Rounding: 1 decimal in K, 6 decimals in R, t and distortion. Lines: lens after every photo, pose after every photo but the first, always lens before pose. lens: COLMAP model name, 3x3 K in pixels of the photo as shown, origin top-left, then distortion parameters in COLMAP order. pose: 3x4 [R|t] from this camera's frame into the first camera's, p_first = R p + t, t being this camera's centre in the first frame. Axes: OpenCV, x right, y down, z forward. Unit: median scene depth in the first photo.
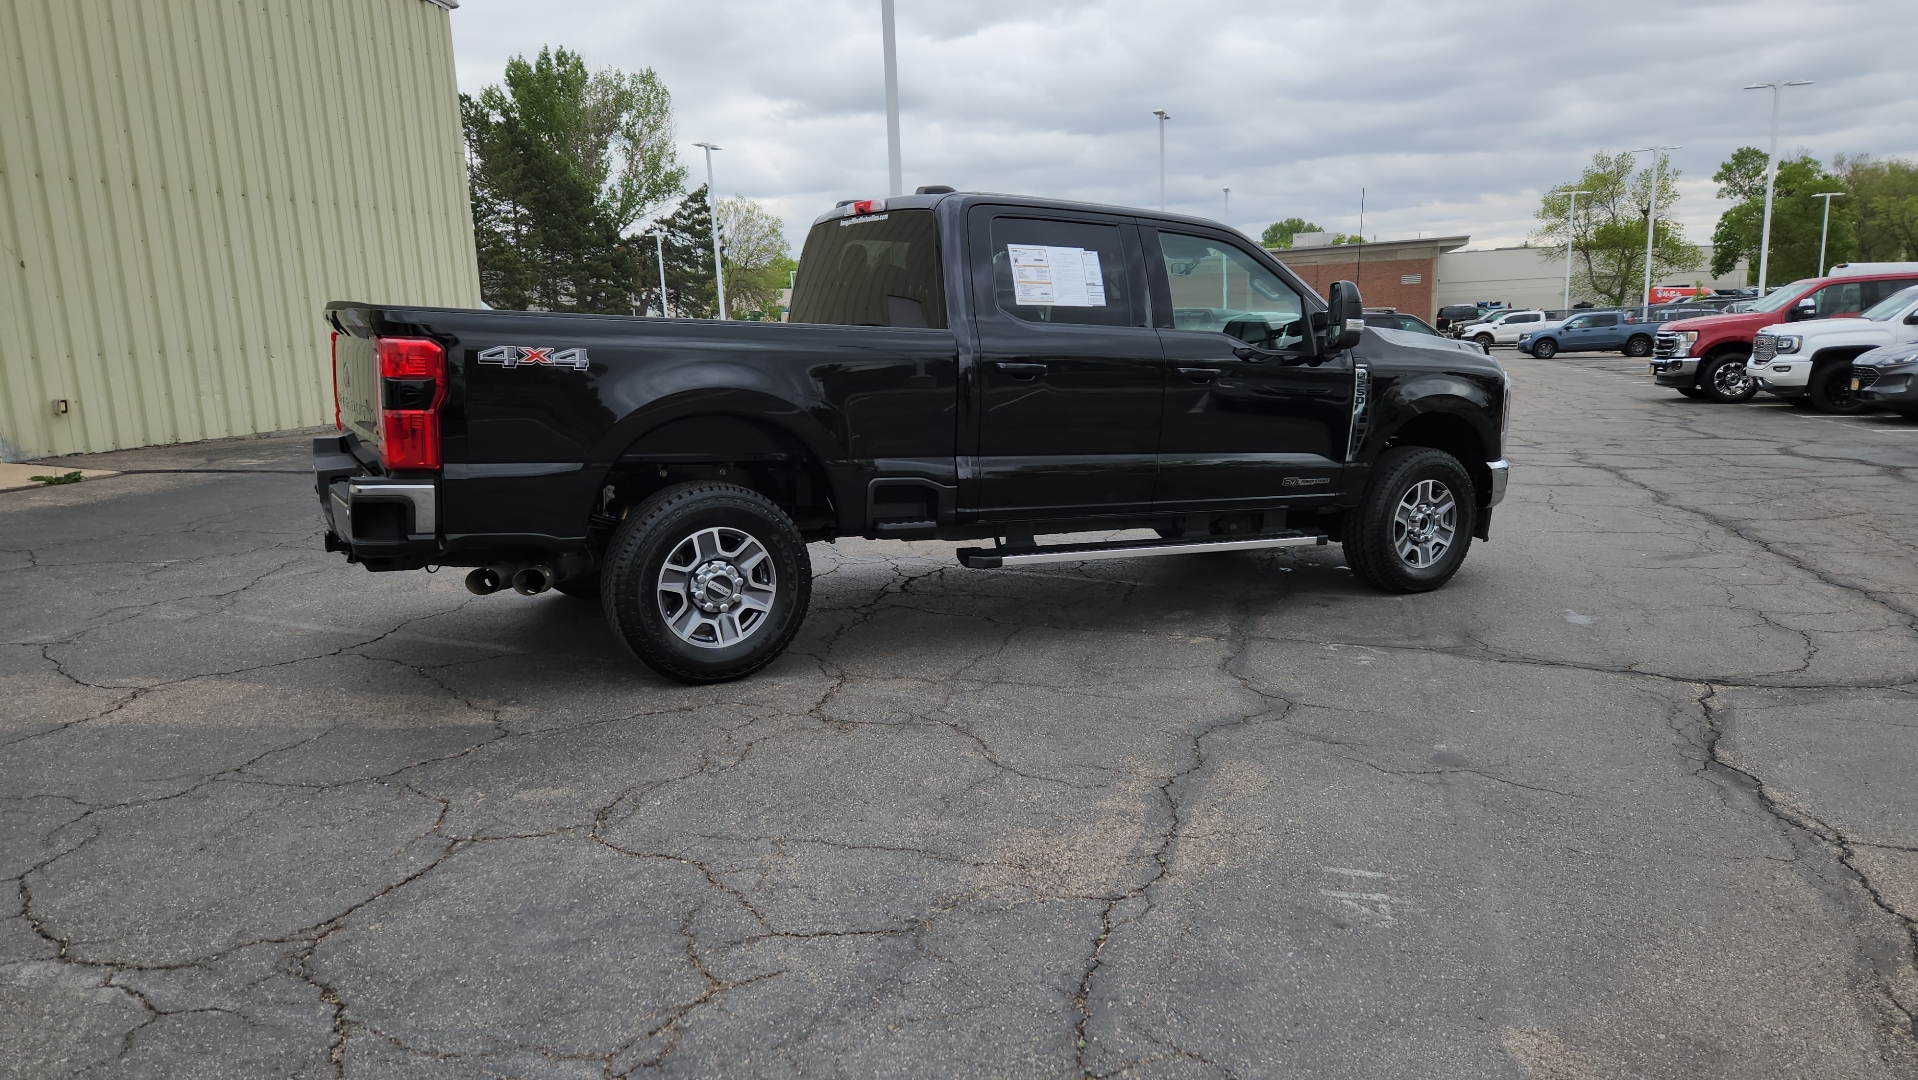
lens RADIAL K [[1280.4, 0, 947.1], [0, 1280.4, 545.9], [0, 0, 1]] dist [0.077980, -0.066351]
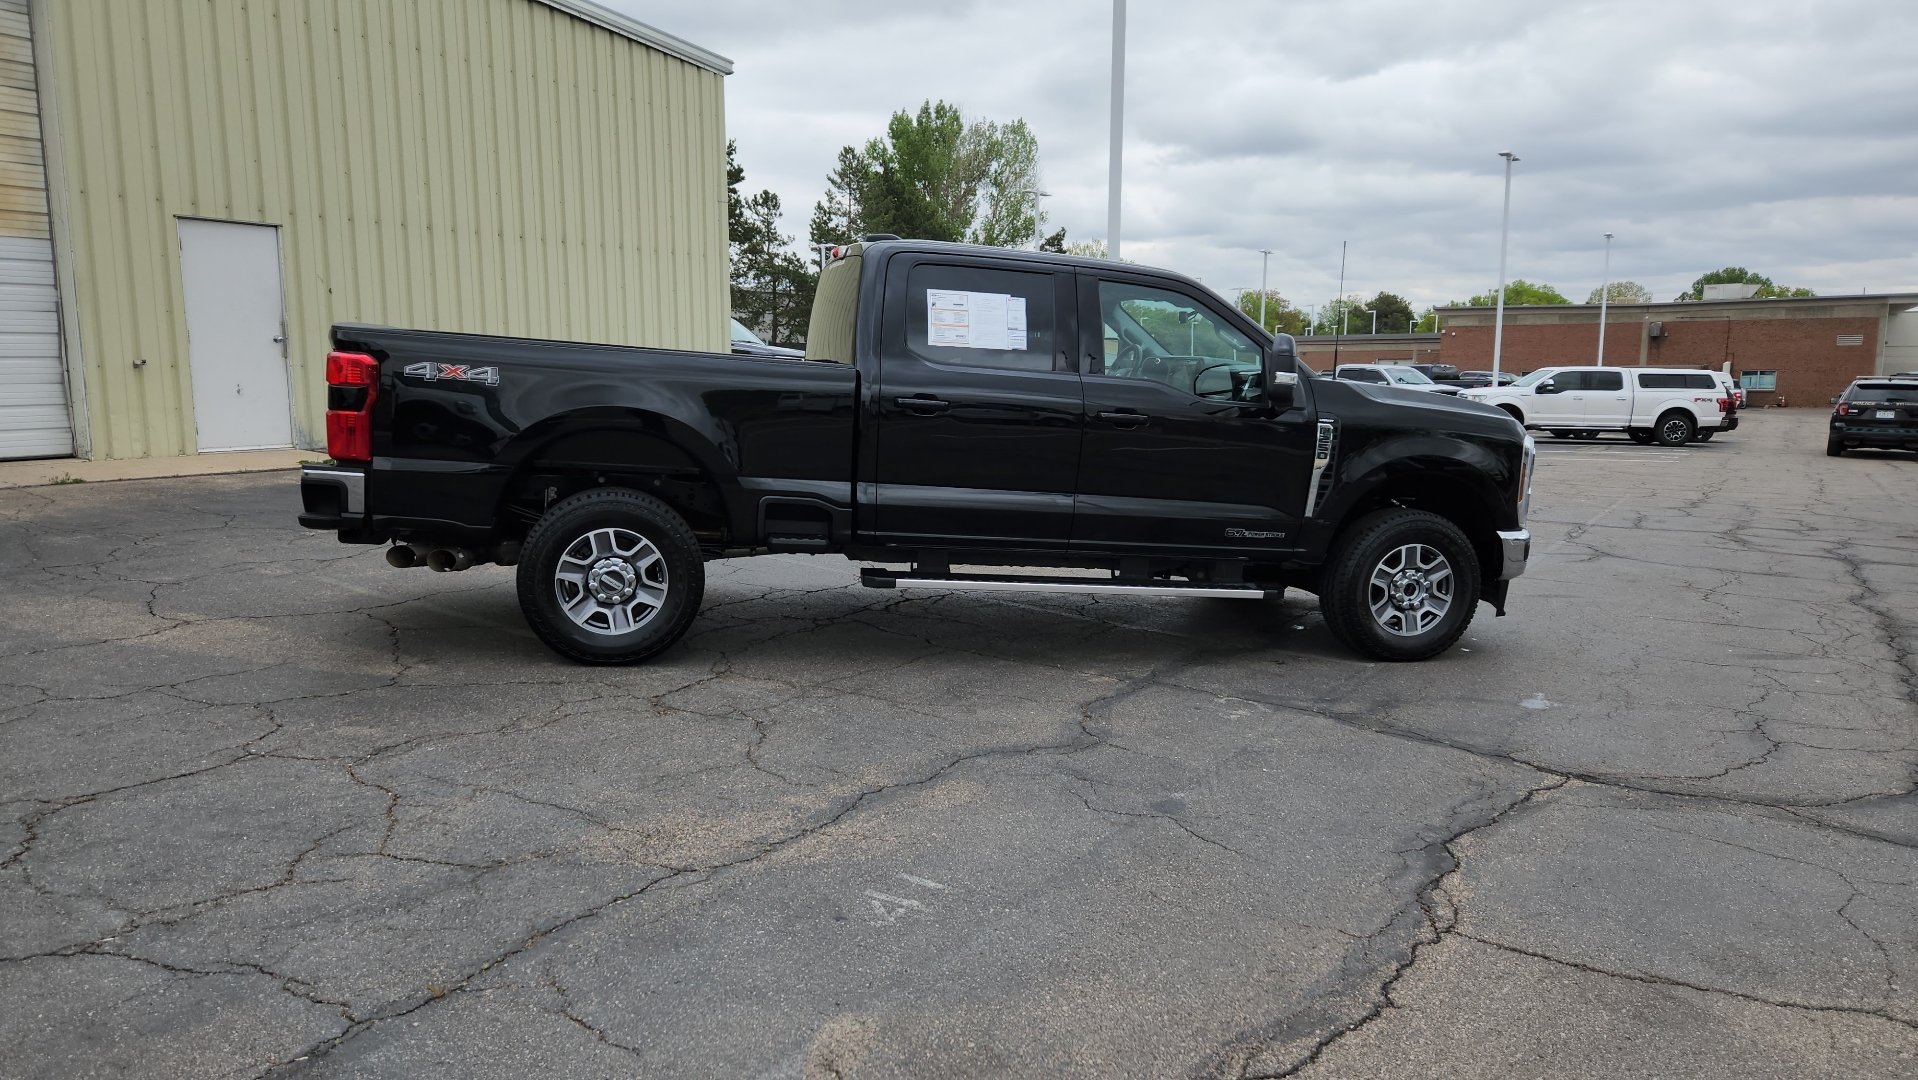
lens RADIAL K [[1280.6, 0, 936.7], [0, 1280.6, 532.4], [0, 0, 1]] dist [0.074324, -0.056908]
pose [[0.957940, 0.073905, -0.277289, 0.366017], [-0.085306, 0.995925, -0.029266, -0.001733], [0.273996, 0.051689, 0.960341, -0.014213]]
